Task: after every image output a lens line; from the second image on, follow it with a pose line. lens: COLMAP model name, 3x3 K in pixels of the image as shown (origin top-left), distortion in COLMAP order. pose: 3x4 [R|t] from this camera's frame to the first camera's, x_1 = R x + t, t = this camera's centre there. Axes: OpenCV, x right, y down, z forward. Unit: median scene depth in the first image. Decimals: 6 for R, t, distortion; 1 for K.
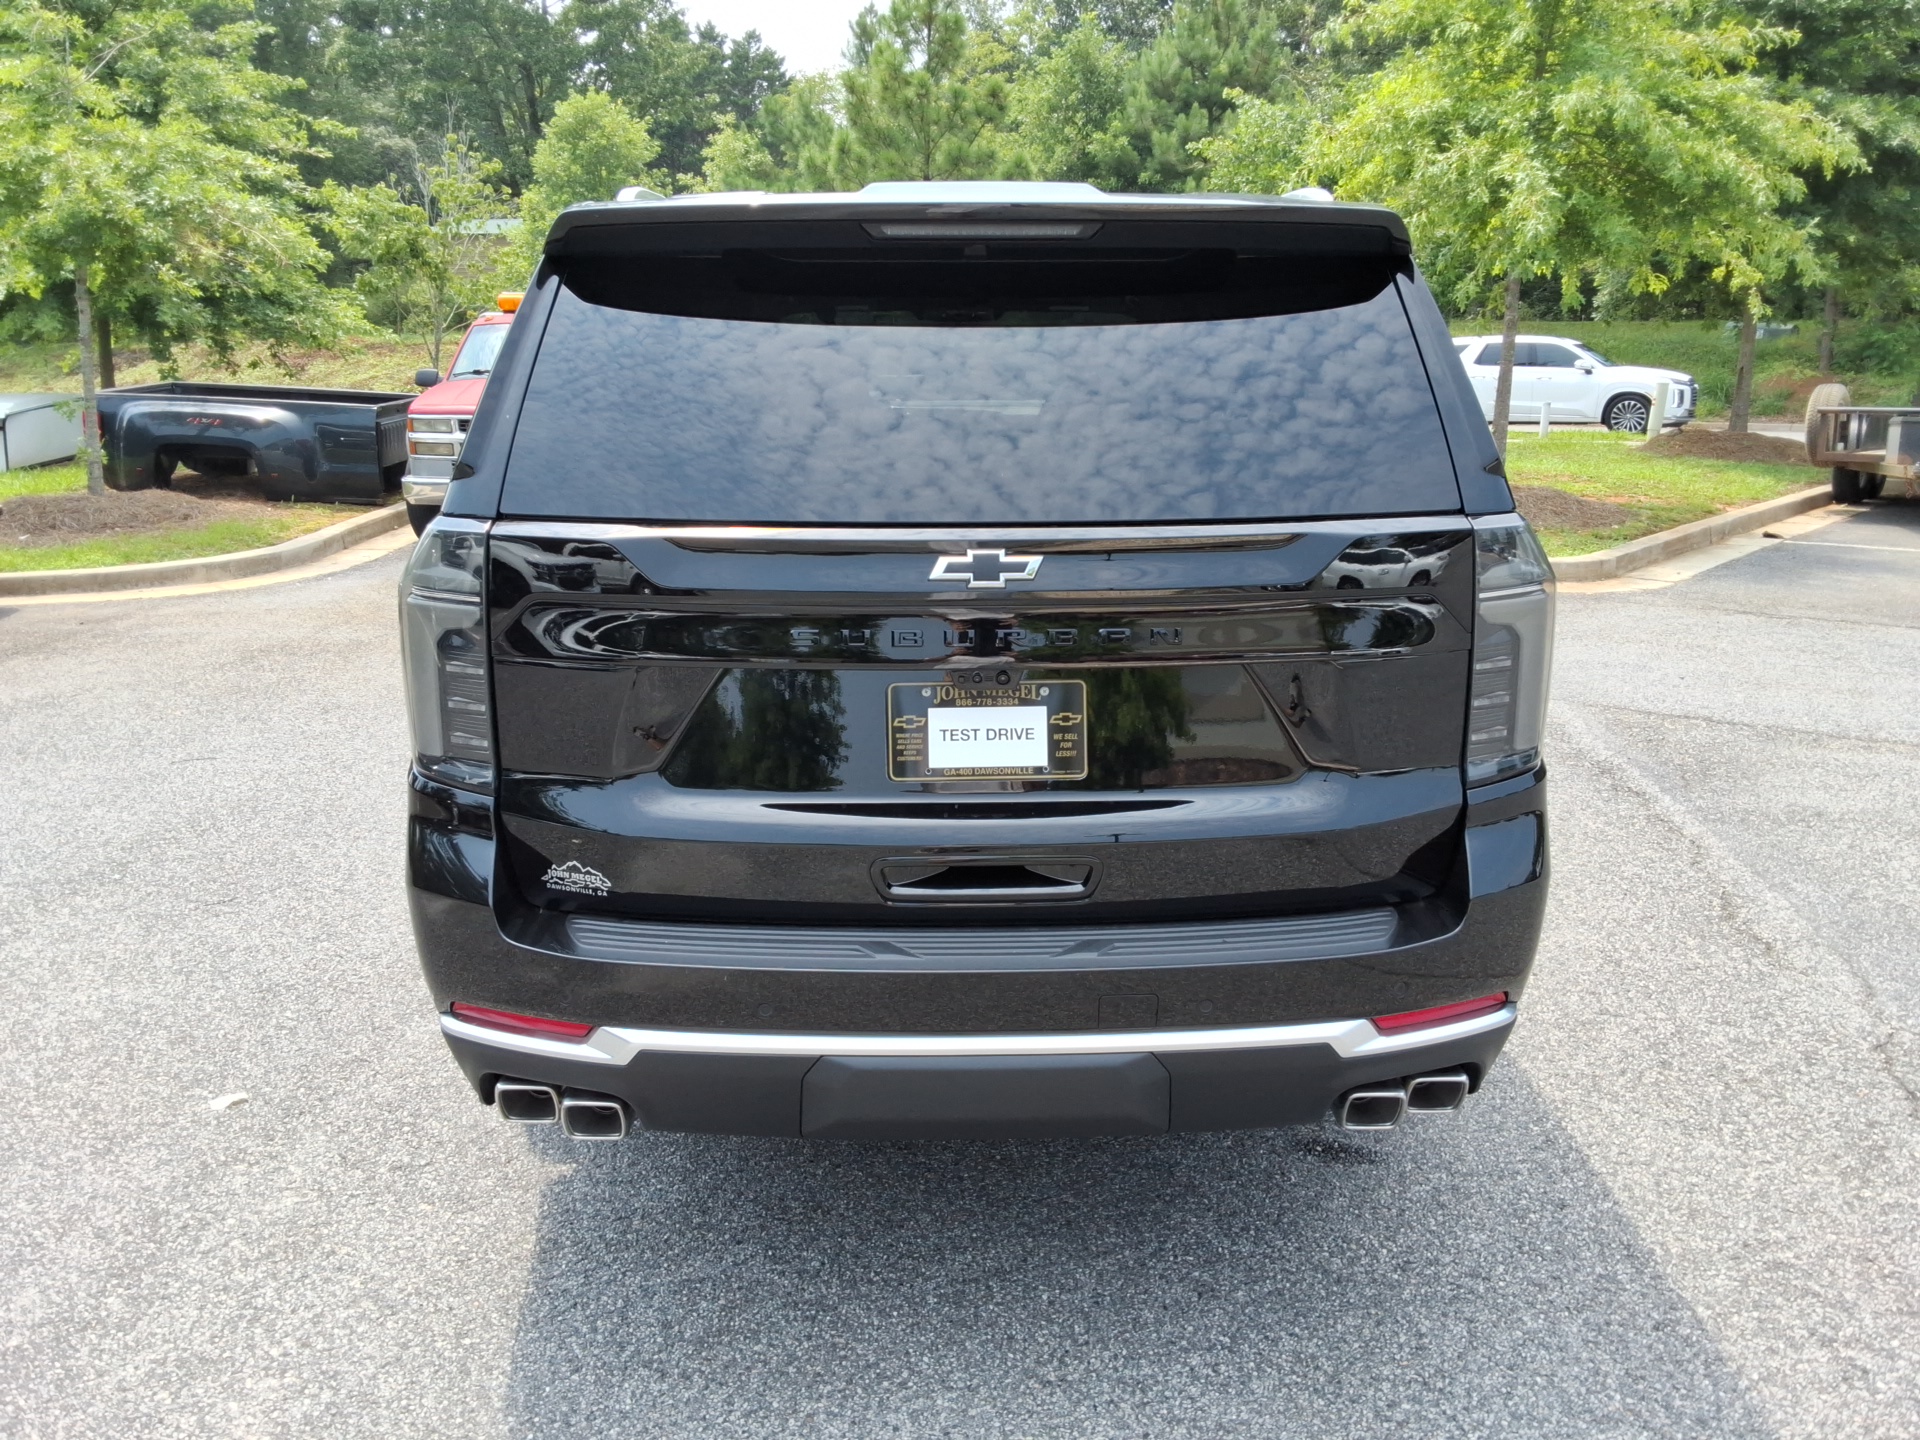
lens RADIAL K [[1550.1, 0, 978.2], [0, 1550.1, 715.2], [0, 0, 1]] dist [0.105818, -0.168456]
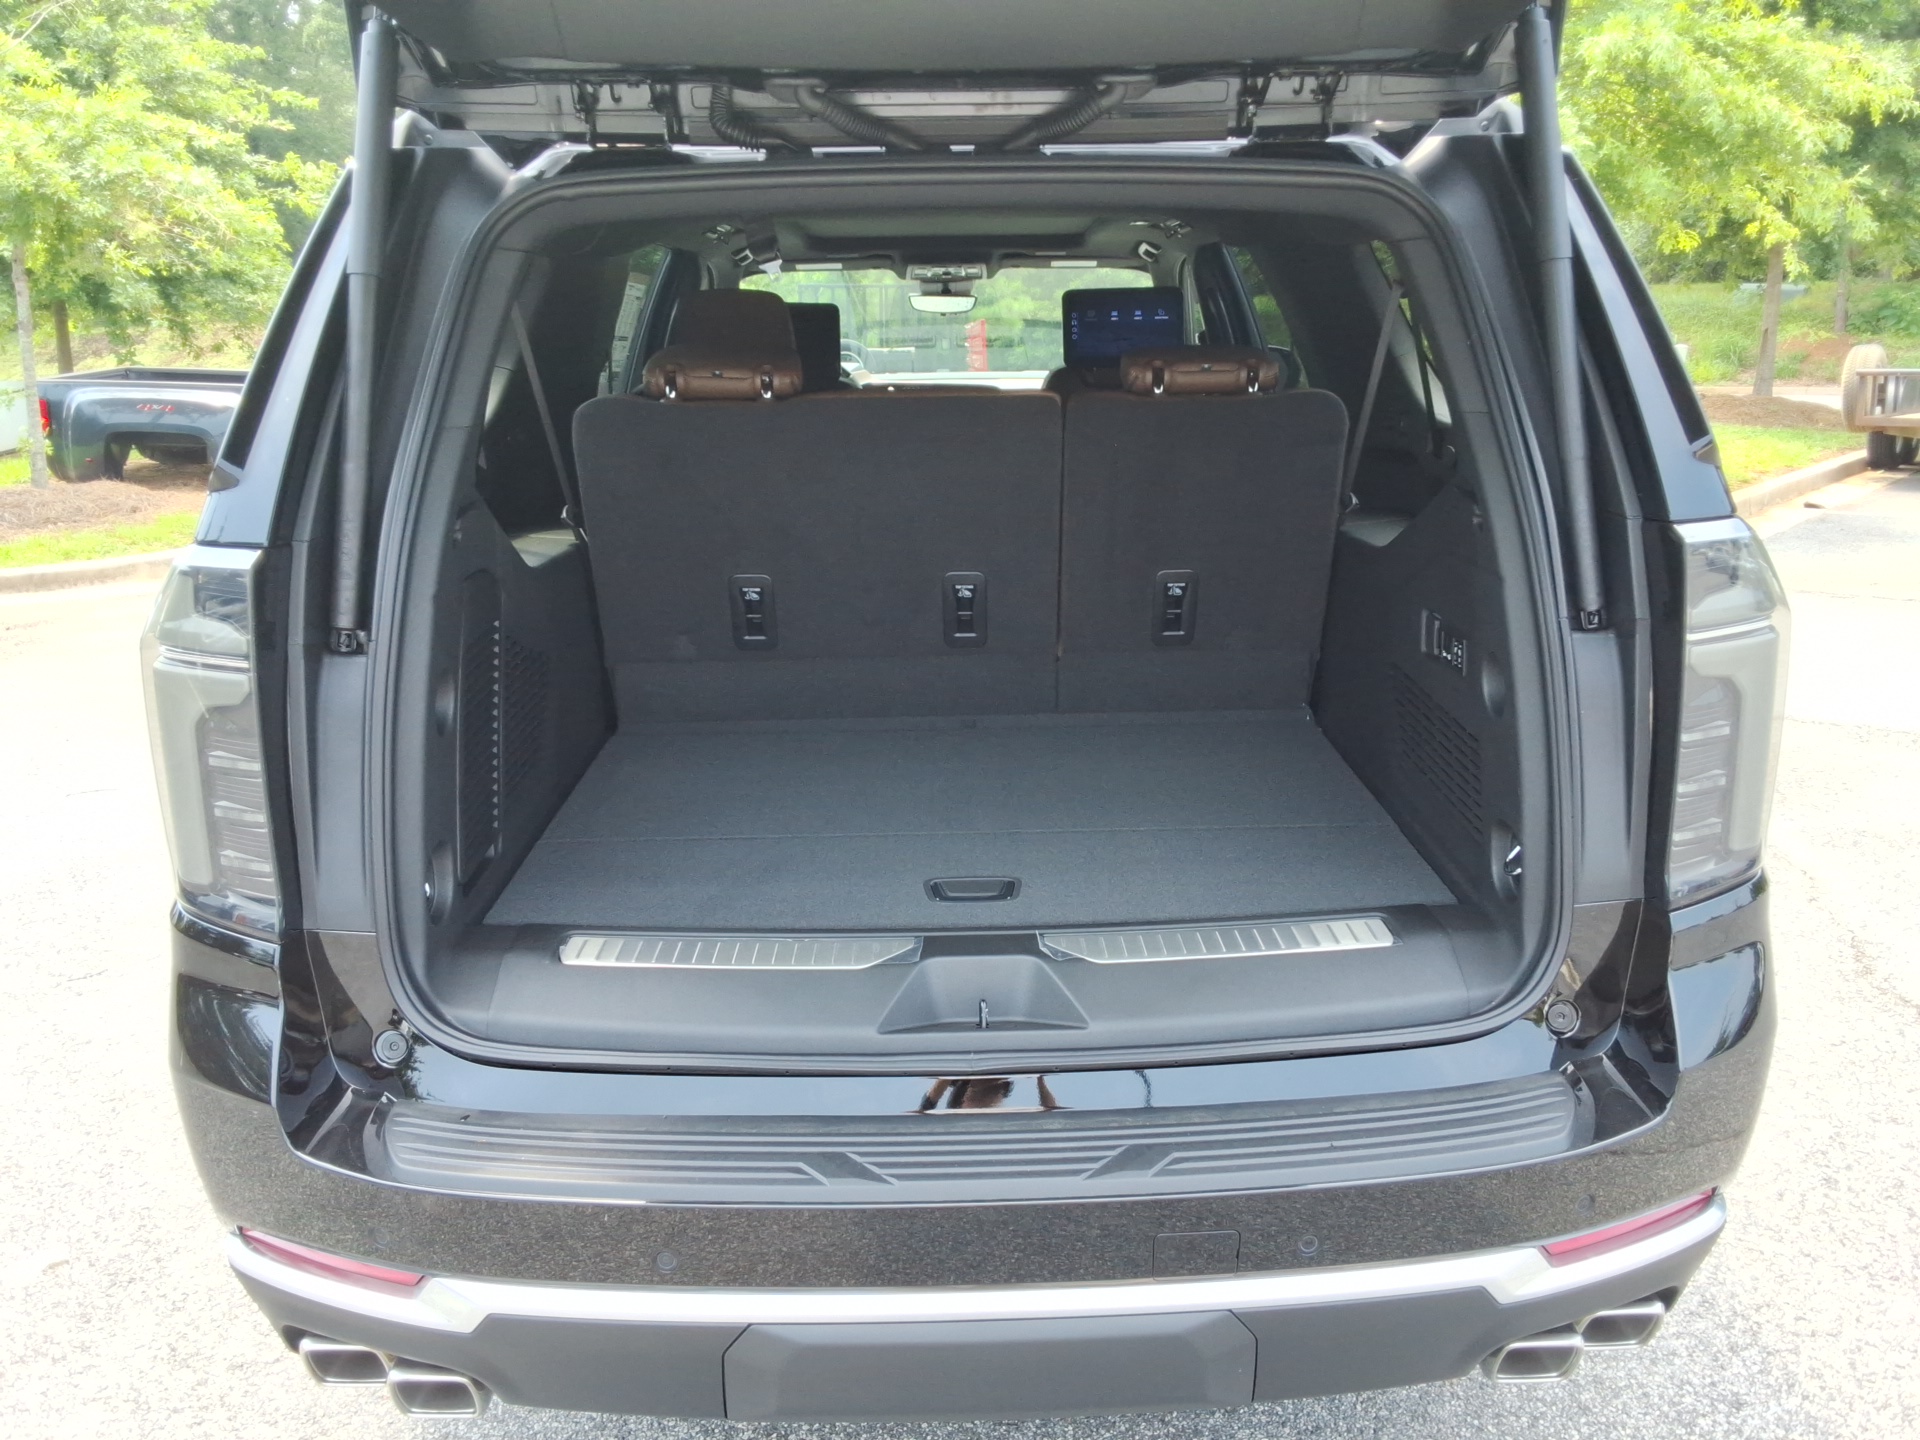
lens RADIAL K [[1576.4, 0, 977.9], [0, 1576.4, 703.2], [0, 0, 1]] dist [-0.002209, -0.016070]
pose [[0.999901, -0.014081, 0.000334, 0.000622], [0.014078, 0.999864, 0.008585, -0.011484], [-0.000455, -0.008580, 0.999963, 0.060014]]
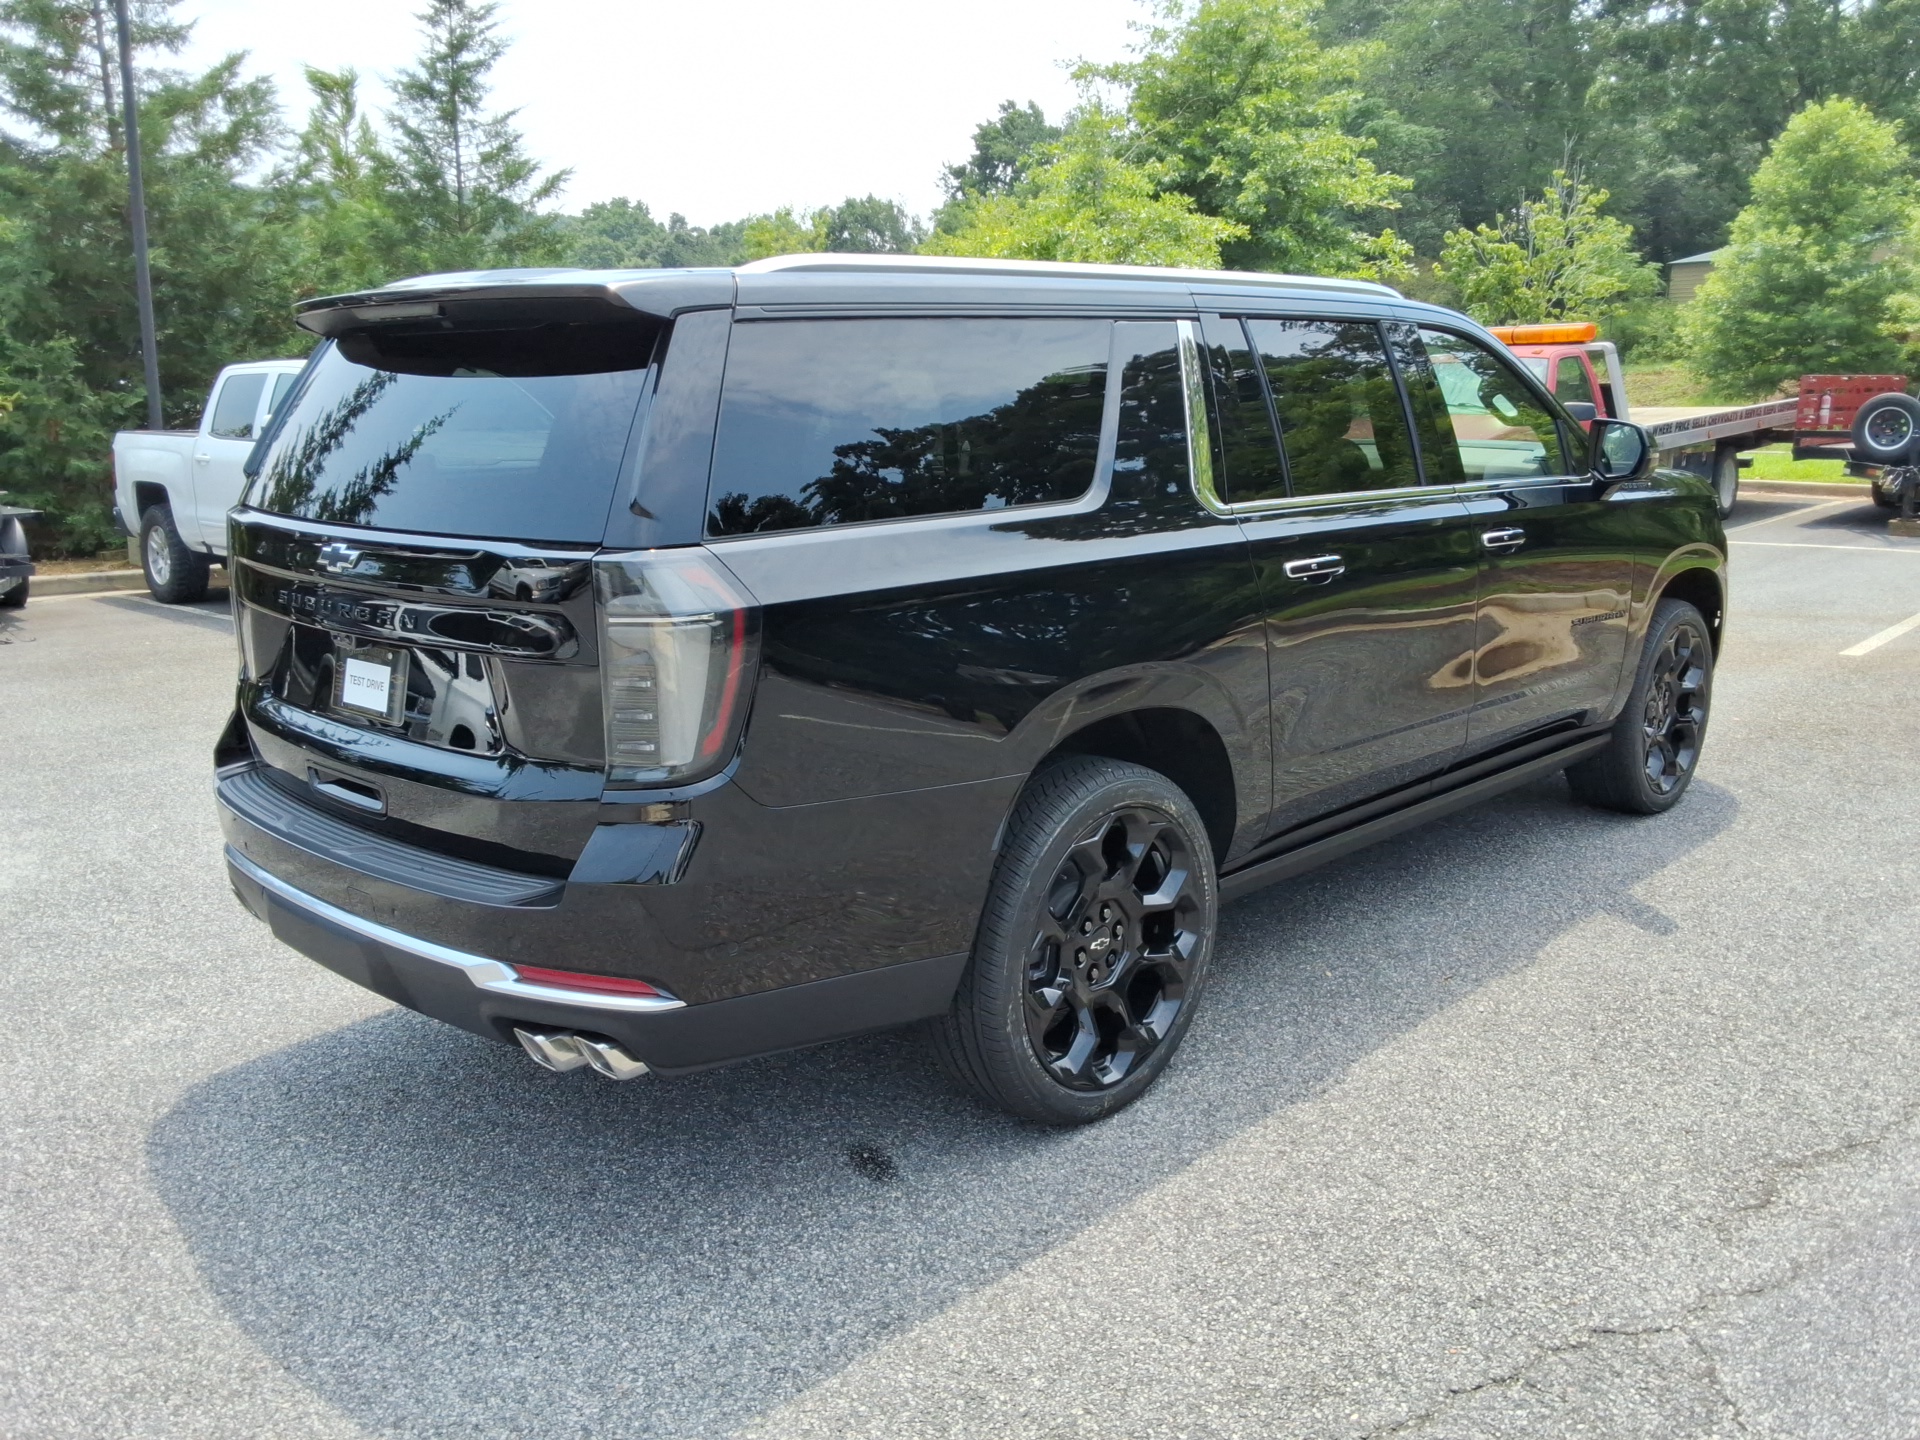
lens RADIAL K [[1550.1, 0, 978.2], [0, 1550.1, 715.2], [0, 0, 1]] dist [0.105818, -0.168456]
pose [[0.710241, 0.140208, -0.689855, 0.260293], [-0.152944, 0.987290, 0.043196, -0.019570], [0.687144, 0.074829, 0.722658, 0.075008]]
